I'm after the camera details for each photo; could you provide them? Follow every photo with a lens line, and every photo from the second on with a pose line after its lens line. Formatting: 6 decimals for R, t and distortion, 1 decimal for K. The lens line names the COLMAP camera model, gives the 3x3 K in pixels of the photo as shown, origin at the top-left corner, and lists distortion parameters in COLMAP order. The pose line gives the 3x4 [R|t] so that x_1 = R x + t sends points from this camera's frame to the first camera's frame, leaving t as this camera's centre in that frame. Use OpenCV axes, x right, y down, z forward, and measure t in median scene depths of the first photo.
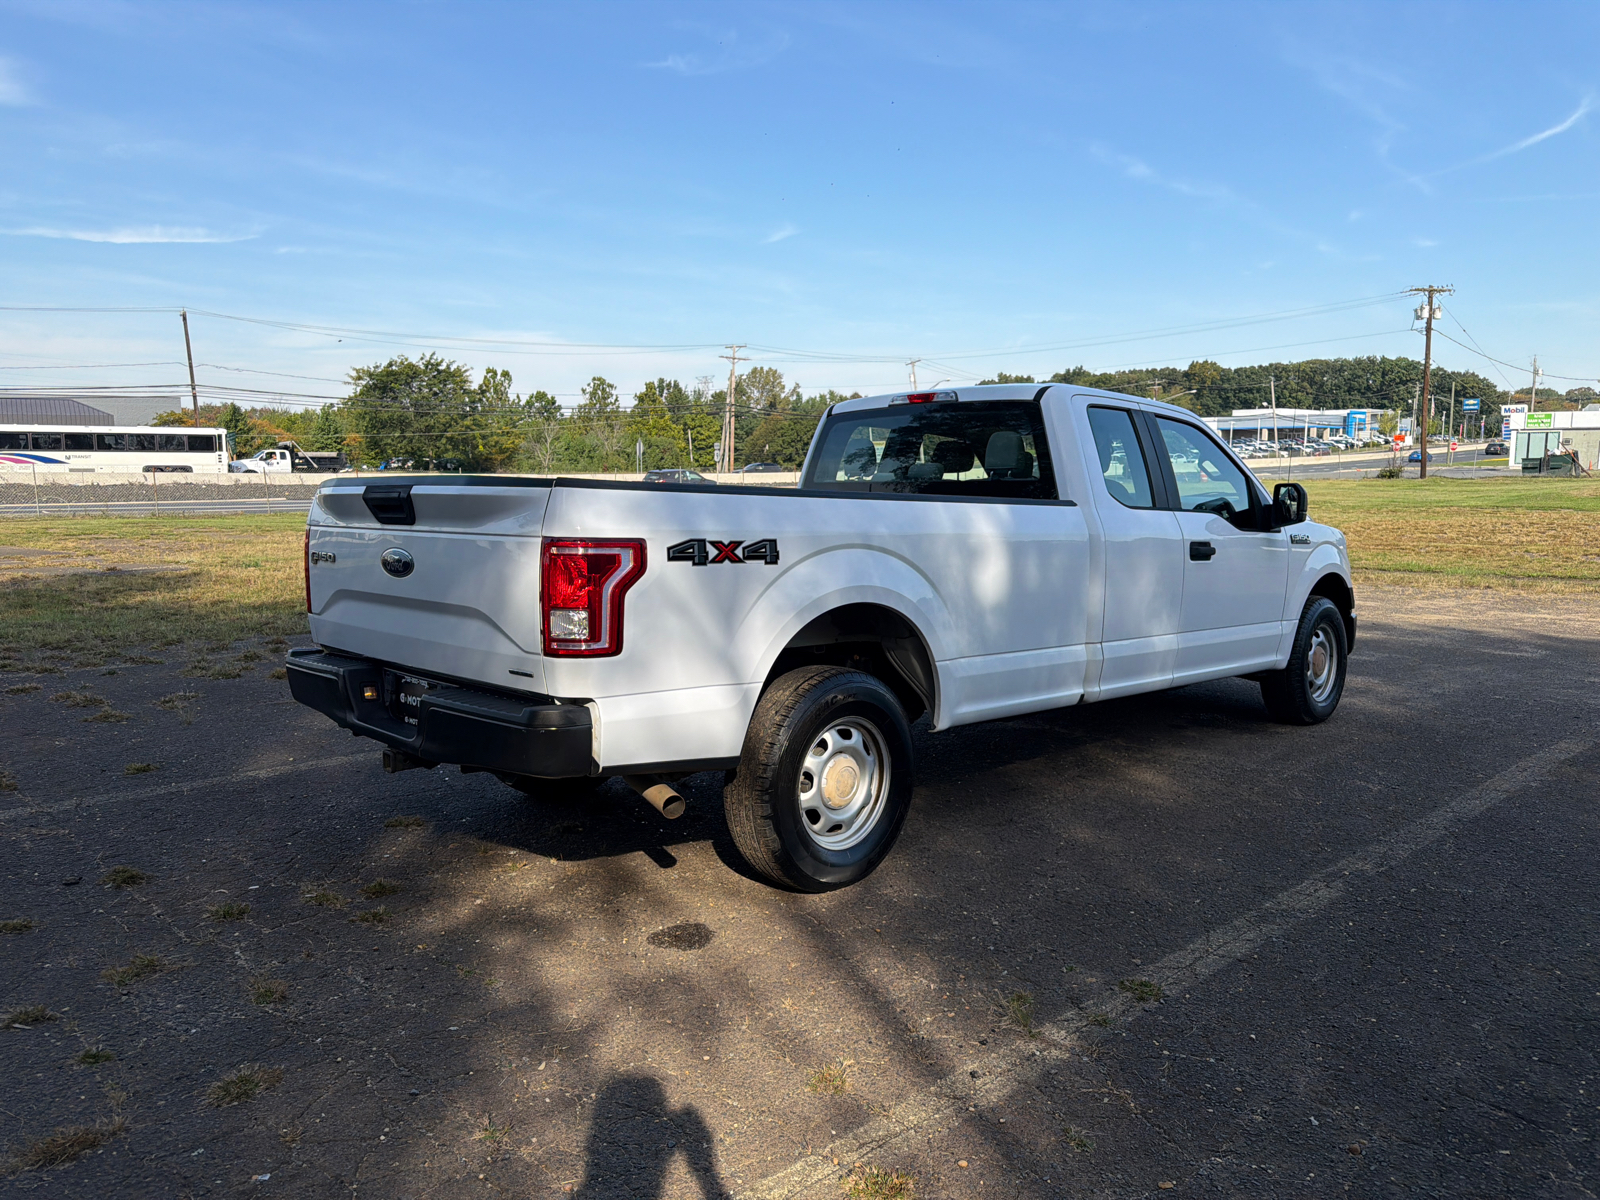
lens RADIAL K [[1127.7, 0, 796.5], [0, 1127.7, 604.4], [0, 0, 1]] dist [0.109708, -0.170765]
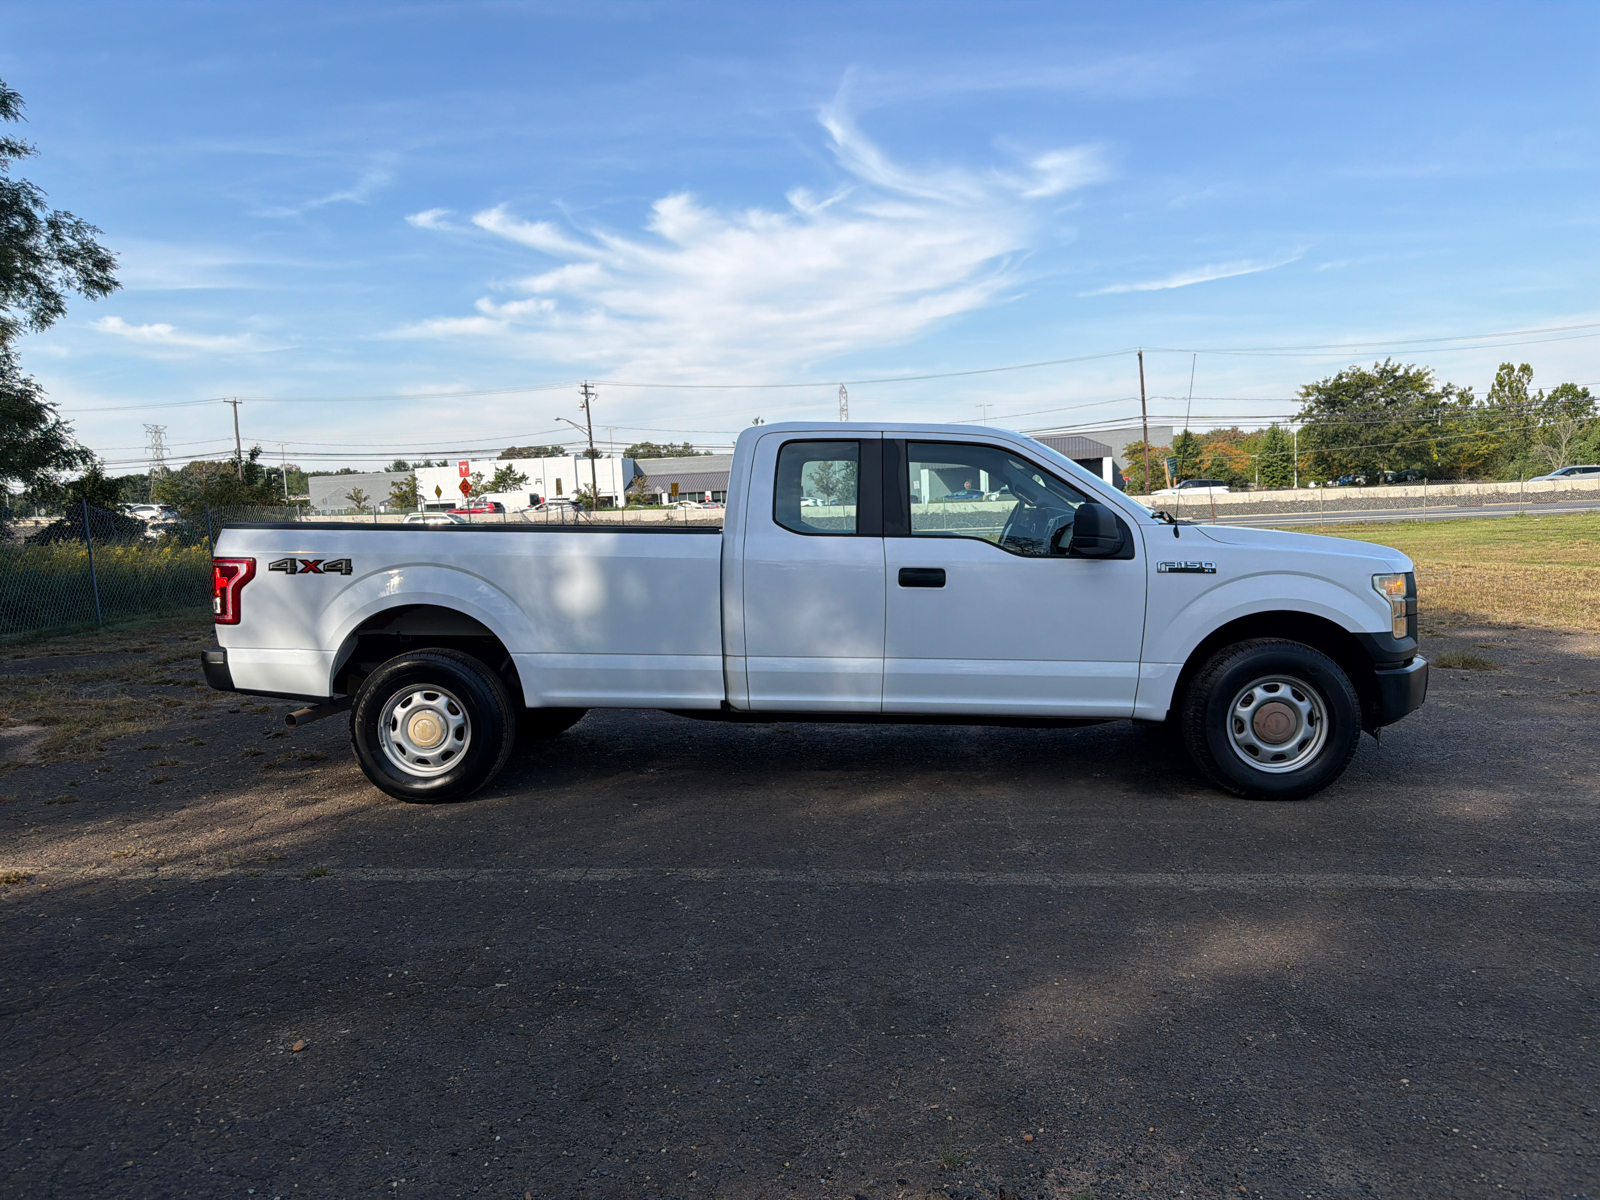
lens RADIAL K [[1146.0, 0, 800.0], [0, 1146.0, 600.0], [0, 0, 1]] dist [0.023487, -0.026377]
pose [[0.665133, 0.036503, -0.745832, 1.065445], [-0.050860, 0.998700, 0.003522, -0.026386], [0.744991, 0.035590, 0.666125, 0.286037]]
